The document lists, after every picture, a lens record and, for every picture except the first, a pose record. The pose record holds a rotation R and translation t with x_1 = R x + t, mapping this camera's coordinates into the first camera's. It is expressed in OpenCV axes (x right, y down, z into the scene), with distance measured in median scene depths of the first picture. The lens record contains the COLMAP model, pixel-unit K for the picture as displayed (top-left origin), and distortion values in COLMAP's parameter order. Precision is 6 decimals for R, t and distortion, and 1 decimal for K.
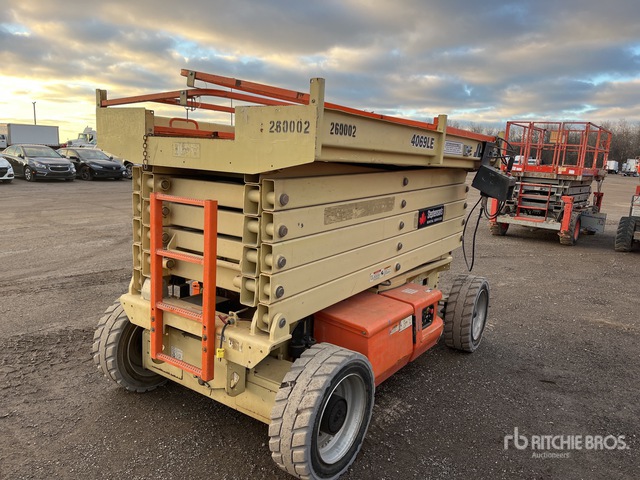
lens RADIAL K [[481.3, 0, 313.0], [0, 481.3, 237.6], [0, 0, 1]] dist [0.089923, 0.000600]
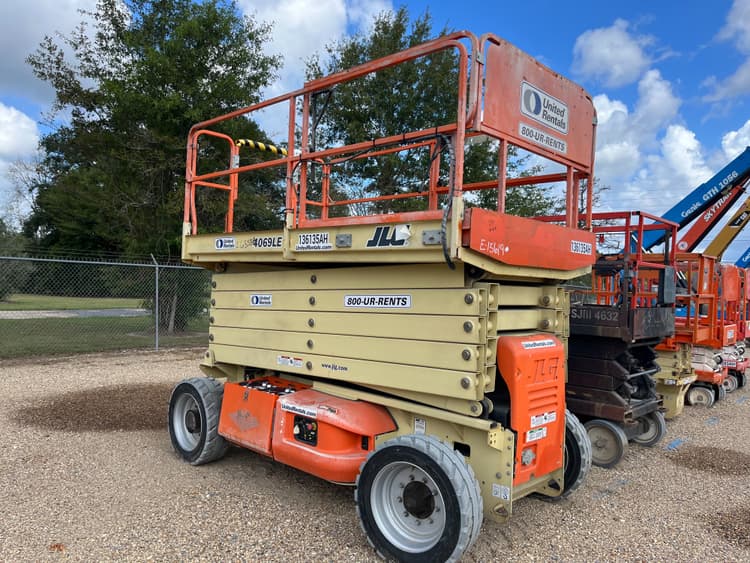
lens RADIAL K [[564.0, 0, 366.8], [0, 564.0, 278.7], [0, 0, 1]] dist [0.089923, 0.000600]
pose [[-0.143943, -0.070729, -0.987055, 1.826698], [-0.205793, 0.977775, -0.040053, -0.125207], [0.967951, 0.197364, -0.155299, 1.737979]]
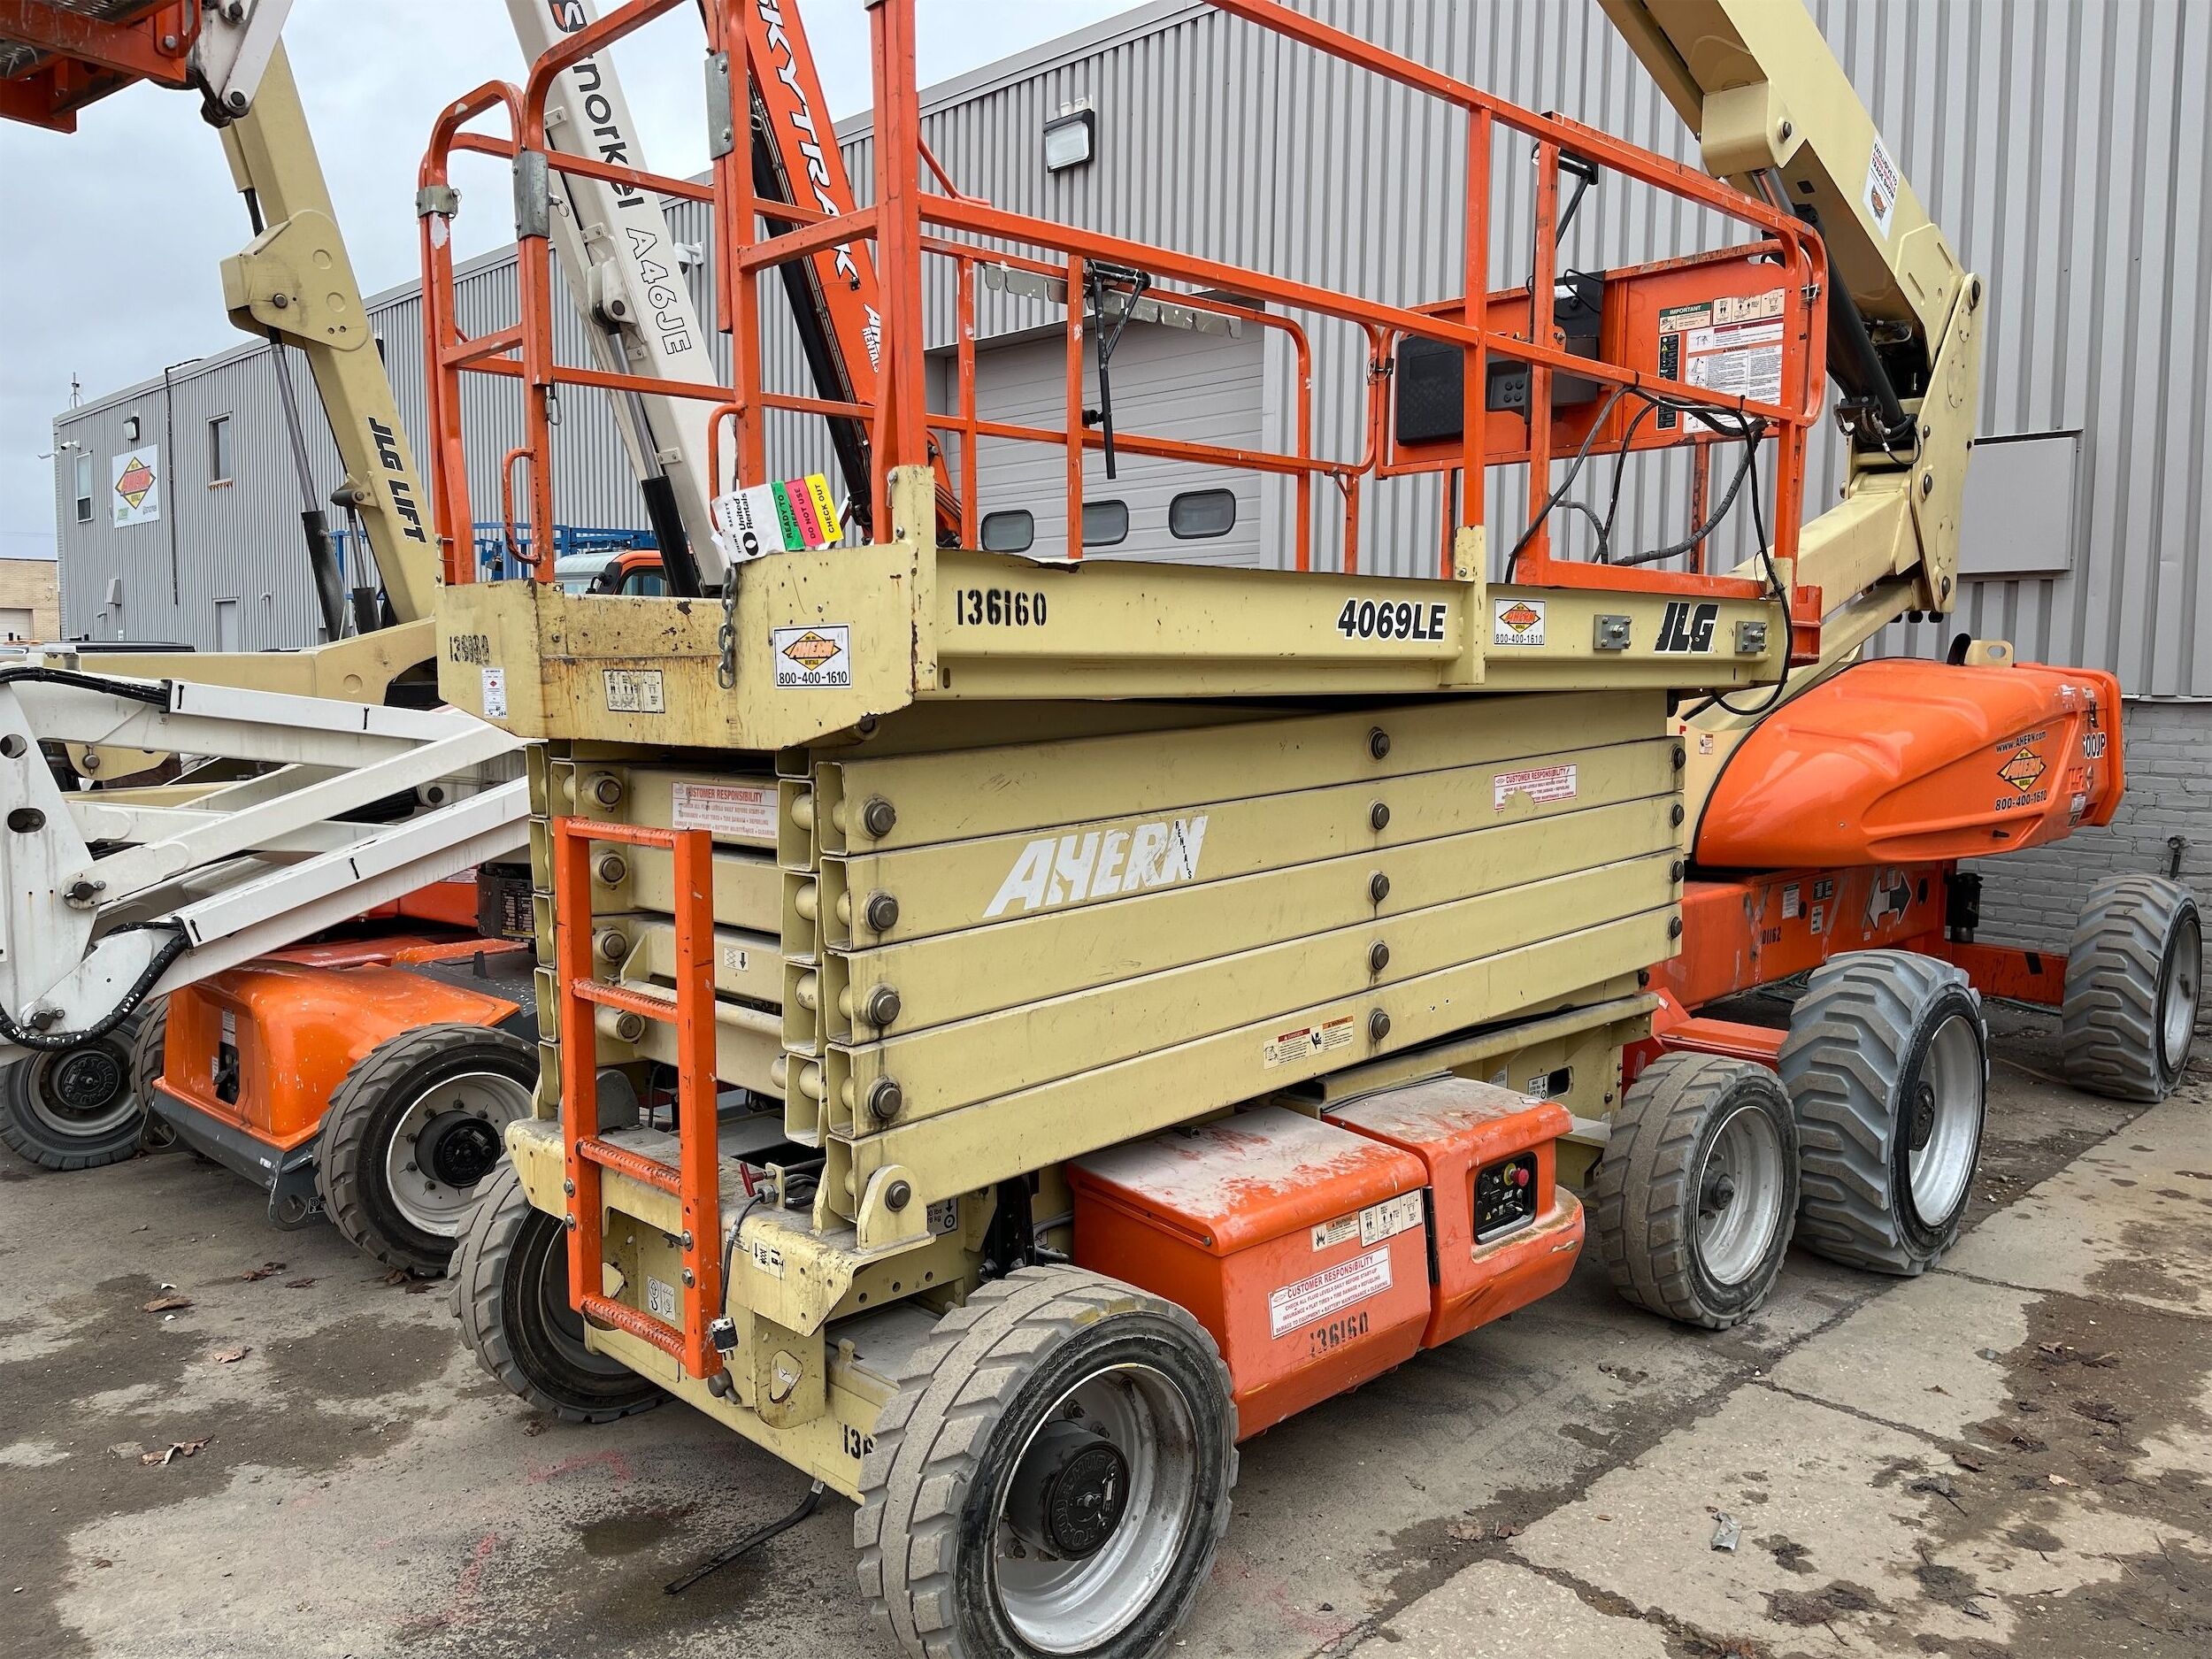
lens RADIAL K [[1679.6, 0, 1106.0], [0, 1679.6, 829.5], [0, 0, 1]] dist [0.087192, -0.003780]
pose [[0.985560, -0.034396, -0.165796, 0.260557], [0.022670, 0.997139, -0.072104, 0.014532], [0.167801, 0.067305, 0.983521, -0.113208]]
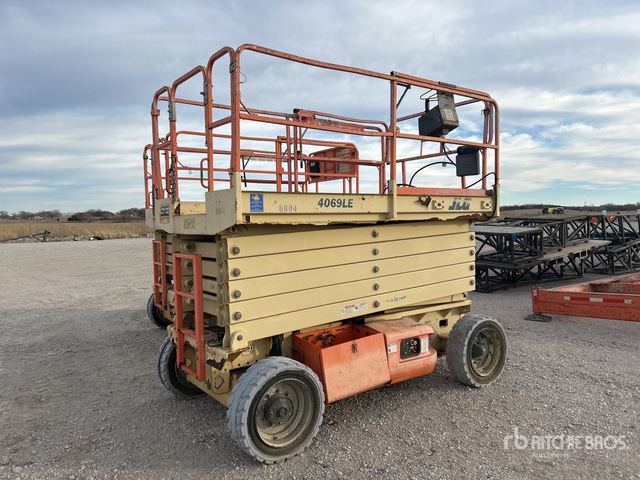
lens RADIAL K [[486.0, 0, 320.0], [0, 486.0, 240.0], [0, 0, 1]] dist [0.087192, -0.003780]
pose [[0.950213, -0.059837, -0.305803, 0.586405], [0.020729, 0.991354, -0.129567, 0.078642], [0.310912, 0.116777, 0.943238, -0.301535]]
